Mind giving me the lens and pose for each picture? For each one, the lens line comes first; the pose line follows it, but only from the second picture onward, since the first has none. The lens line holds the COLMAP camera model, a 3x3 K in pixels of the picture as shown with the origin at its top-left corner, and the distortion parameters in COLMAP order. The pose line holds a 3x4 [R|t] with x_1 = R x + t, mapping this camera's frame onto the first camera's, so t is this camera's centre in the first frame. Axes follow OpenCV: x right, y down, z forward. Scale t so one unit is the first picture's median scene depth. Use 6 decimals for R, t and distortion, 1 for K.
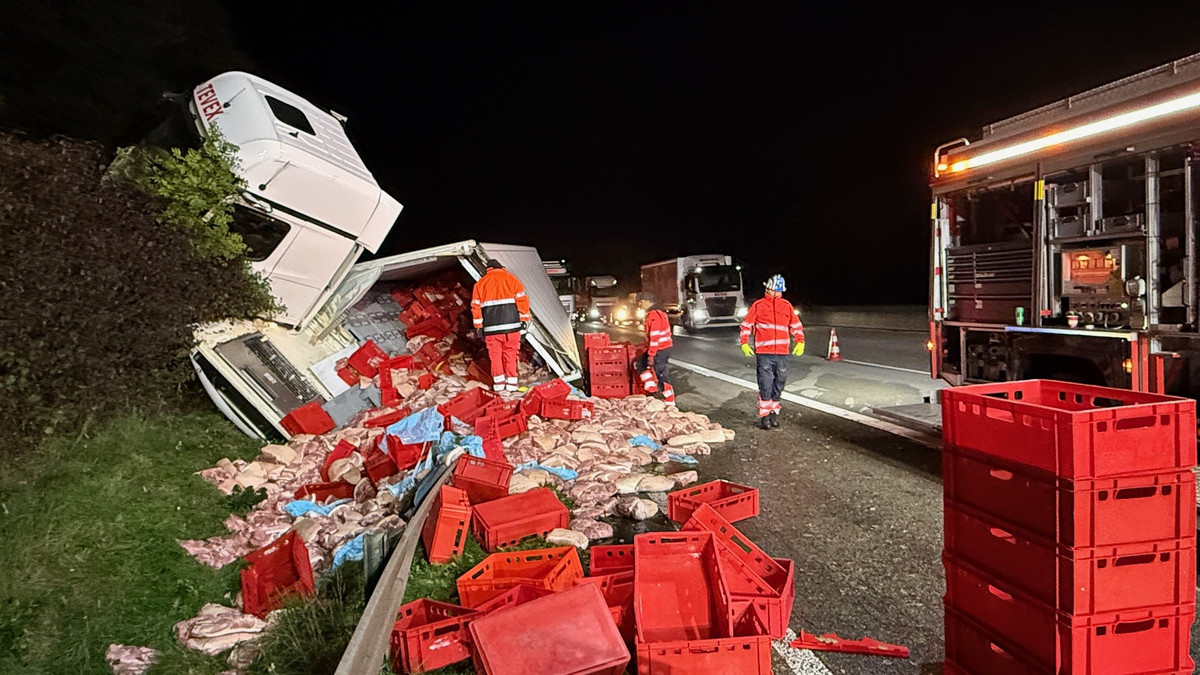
lens RADIAL K [[739.3, 0, 600.0], [0, 739.3, 337.5], [0, 0, 1]] dist [-0.005908, -0.003707]
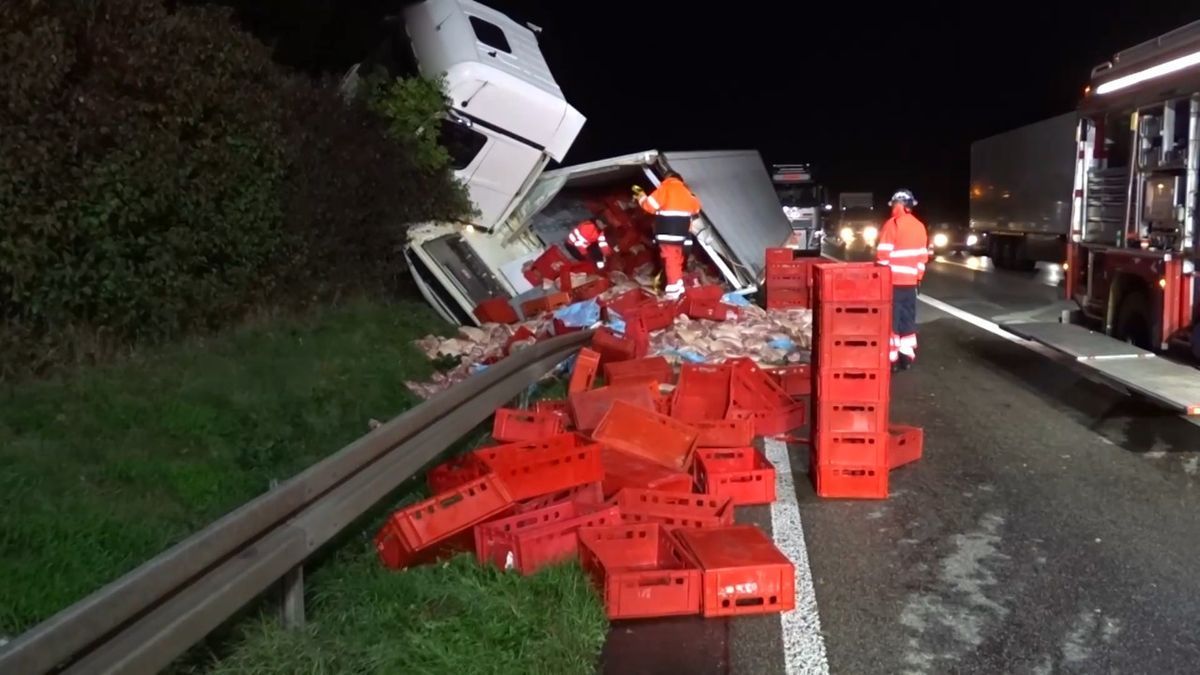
lens RADIAL K [[919.4, 0, 600.0], [0, 919.4, 337.5], [0, 0, 1]] dist [-0.046855, -0.001945]
pose [[0.961258, 0.062841, -0.268390, 0.143719], [-0.039561, 0.995038, 0.091291, 0.016238], [0.272796, -0.077136, 0.958975, -0.322420]]
